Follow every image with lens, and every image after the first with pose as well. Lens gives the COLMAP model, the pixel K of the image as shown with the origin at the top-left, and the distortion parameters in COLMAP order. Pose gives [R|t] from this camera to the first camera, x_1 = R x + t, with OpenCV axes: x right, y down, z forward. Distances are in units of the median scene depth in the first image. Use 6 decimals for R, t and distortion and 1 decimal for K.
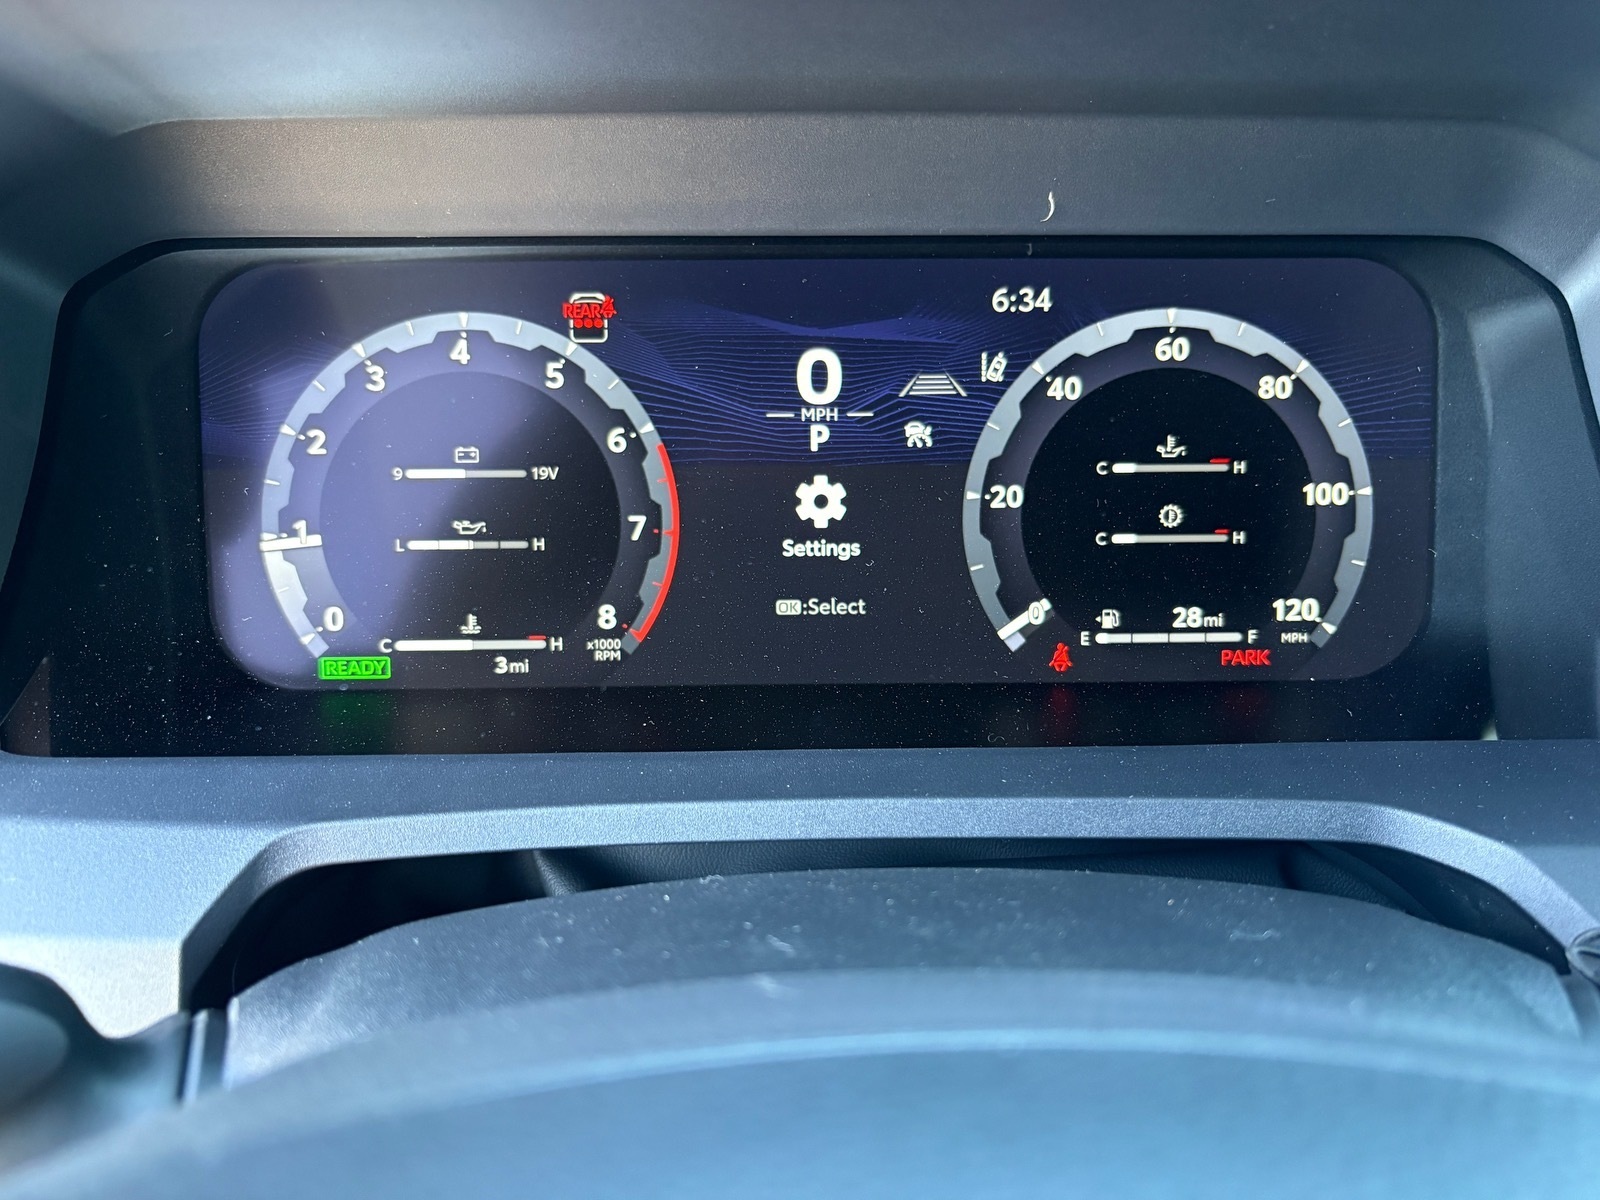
lens RADIAL K [[1242.7, 0, 799.5], [0, 1242.7, 616.2], [0, 0, 1]] dist [-0.034802, -0.001273]
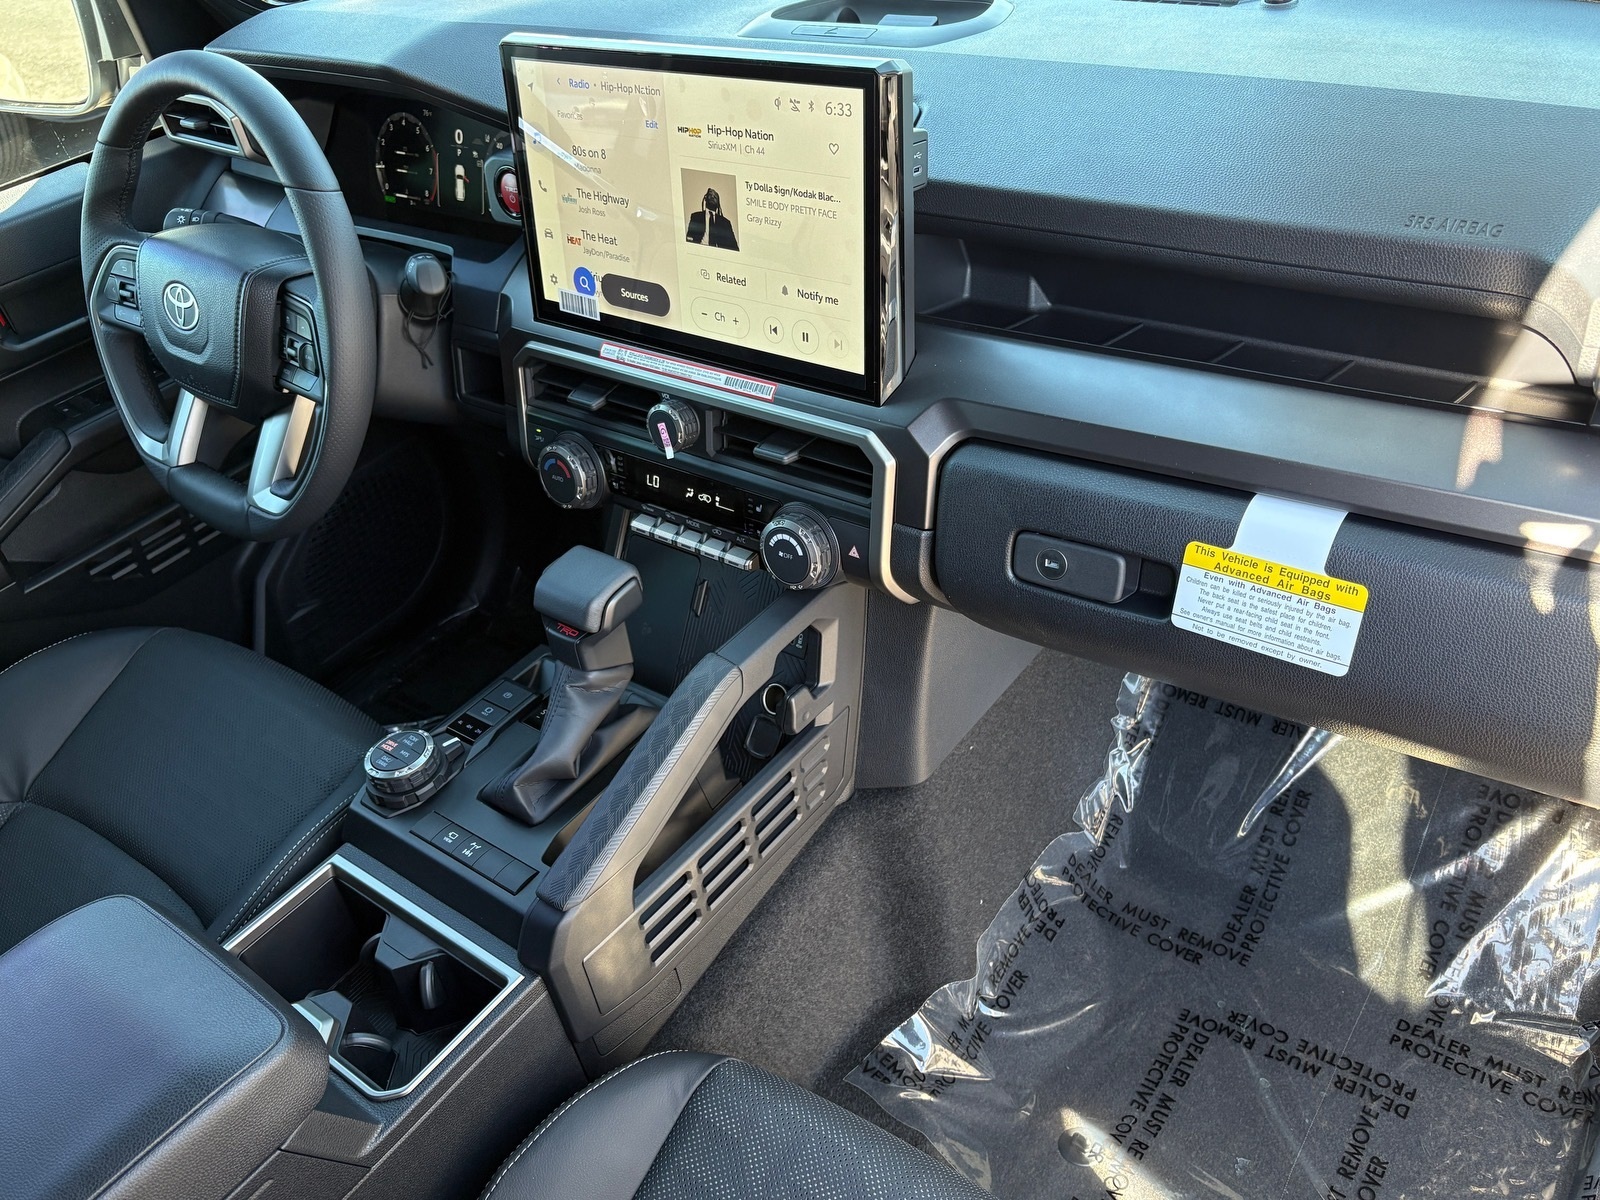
lens RADIAL K [[1327.0, 0, 803.1], [0, 1327.0, 606.3], [0, 0, 1]] dist [0.037288, -0.050261]
pose [[0.769206, 0.290988, -0.568901, 3.720029], [-0.097054, 0.933170, 0.346084, -0.374646], [0.631588, -0.210995, 0.746041, -1.797925]]
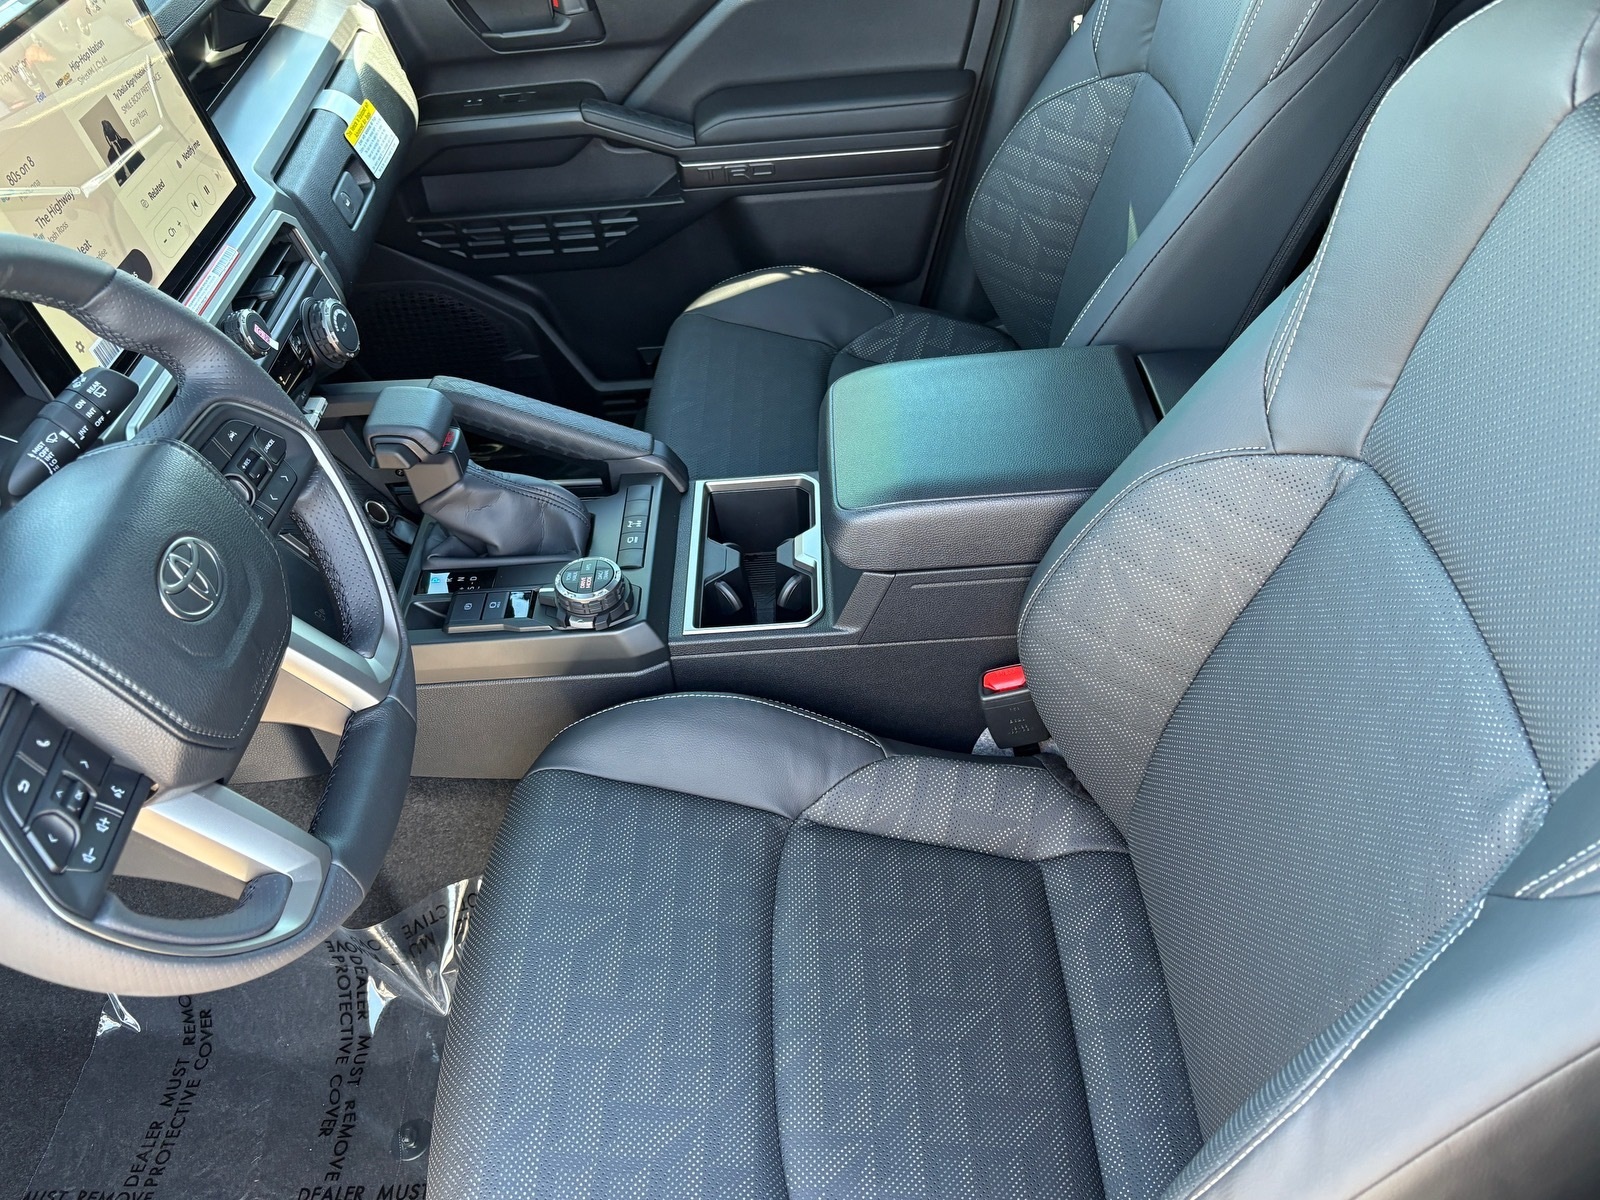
lens RADIAL K [[1327.0, 0, 810.4], [0, 1327.0, 599.3], [0, 0, 1]] dist [0.037288, -0.050261]
pose [[0.005105, -0.654047, 0.756436, -1.677486], [0.441514, 0.680197, 0.585148, -0.541834], [-0.897240, 0.330990, 0.292243, -1.560961]]
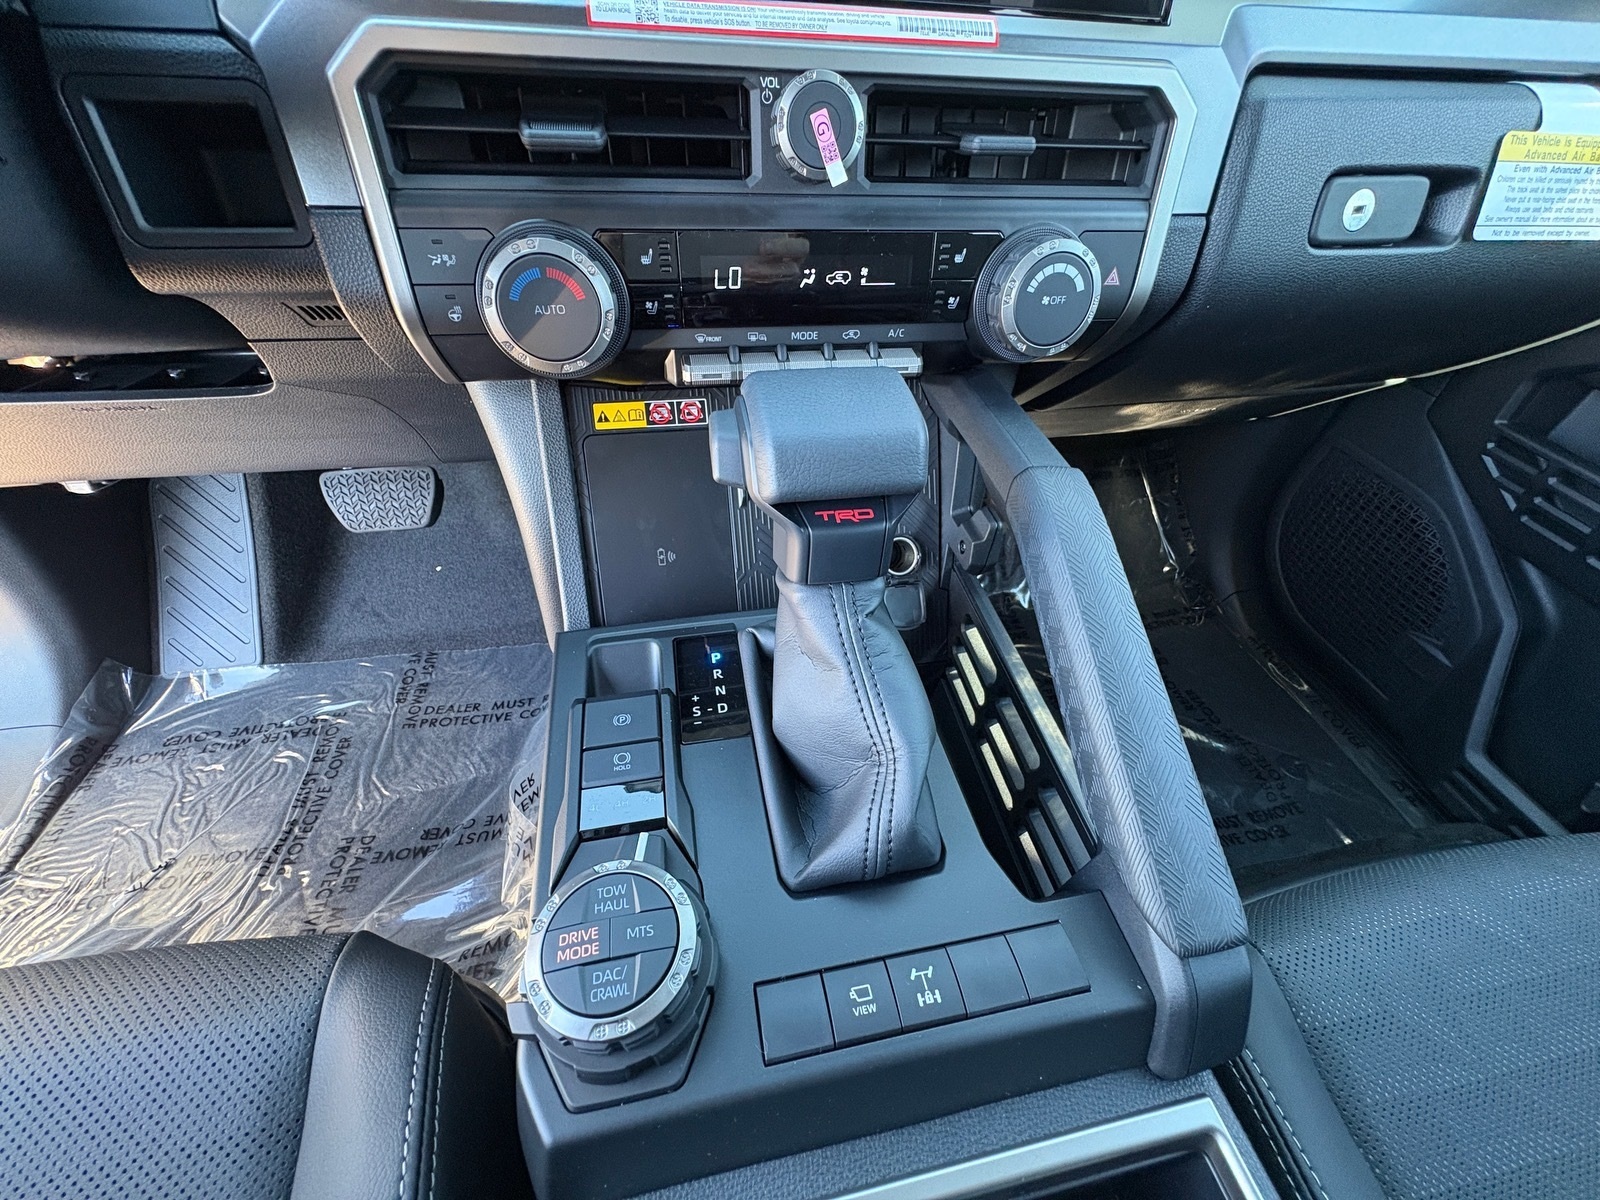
lens RADIAL K [[641.5, 0, 794.8], [0, 641.5, 598.3], [0, 0, 1]] dist [0.001285, 0.000578]
pose [[0.982993, -0.086768, 0.161855, 1.201595], [0.019471, 0.925618, 0.377958, 0.663306], [-0.182610, -0.368378, 0.911565, -0.511238]]
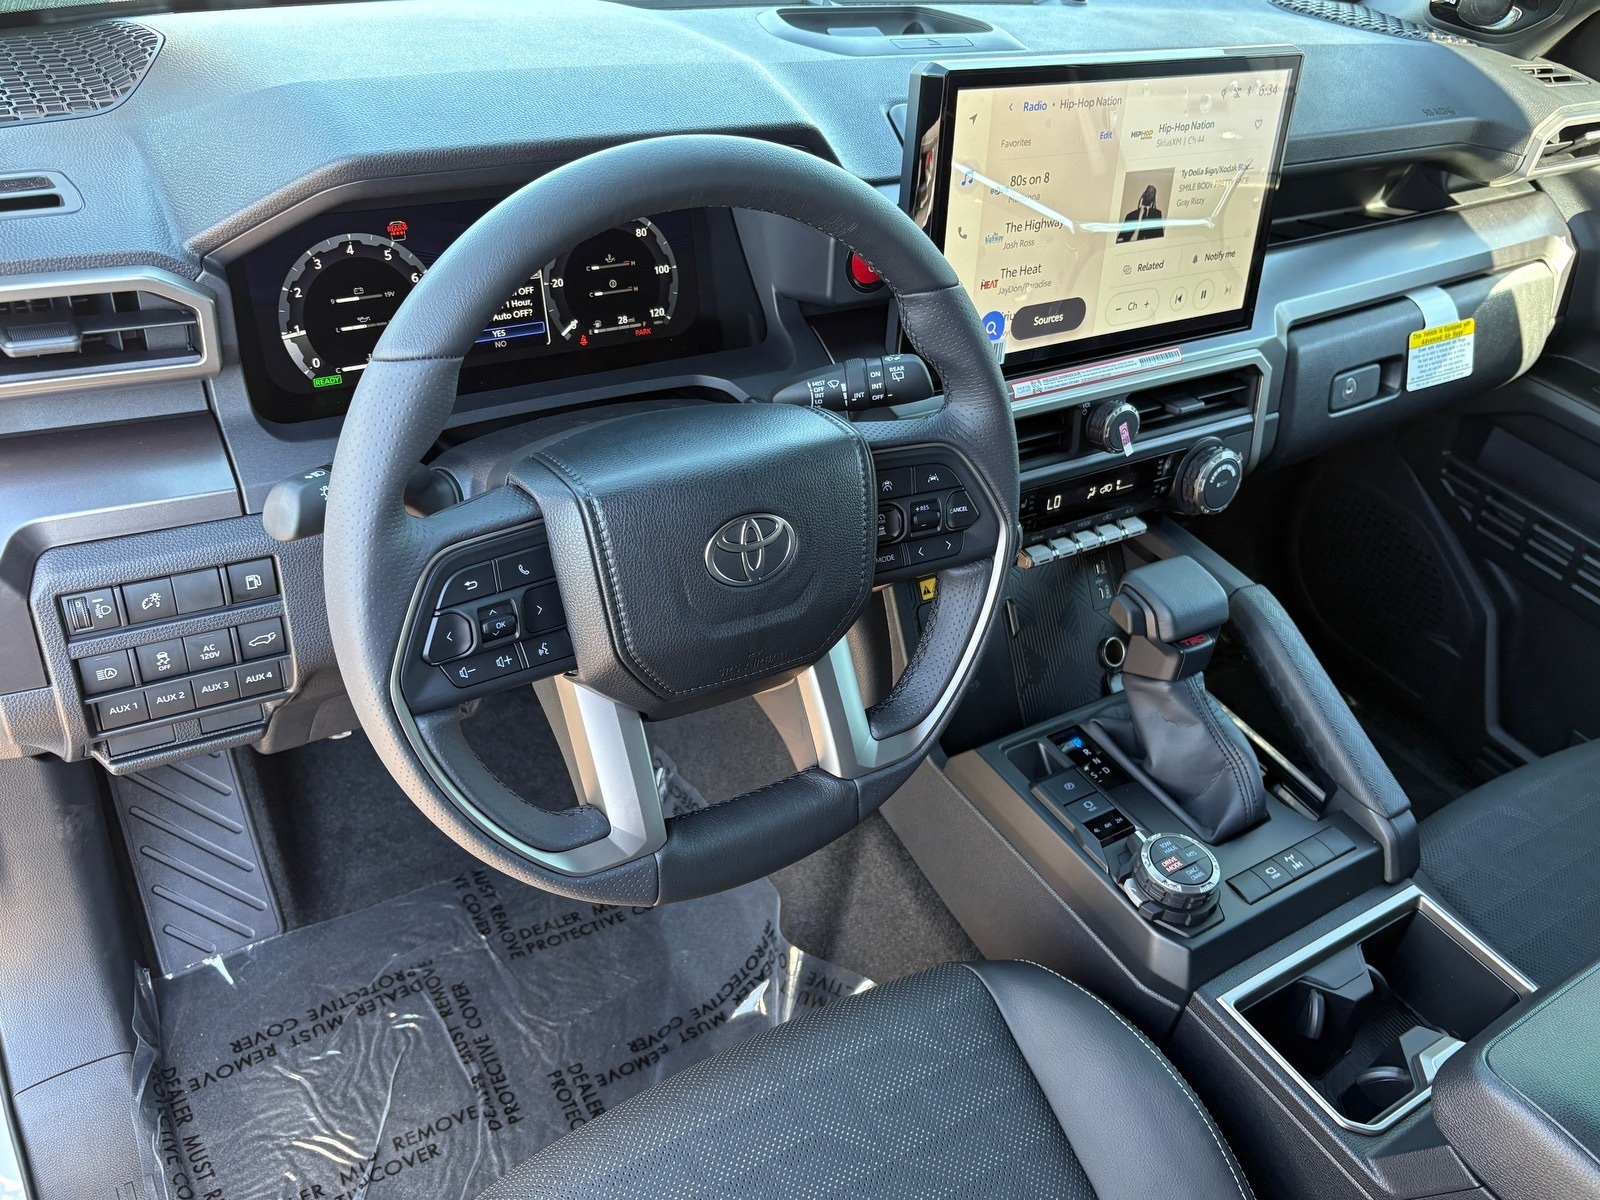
lens RADIAL K [[1327.0, 0, 790.9], [0, 1327.0, 596.8], [0, 0, 1]] dist [0.037288, -0.050261]
pose [[0.843543, -0.228733, 0.485919, -0.993011], [0.076653, 0.946785, 0.312605, -0.322674], [-0.531564, -0.226449, 0.816187, -1.846773]]
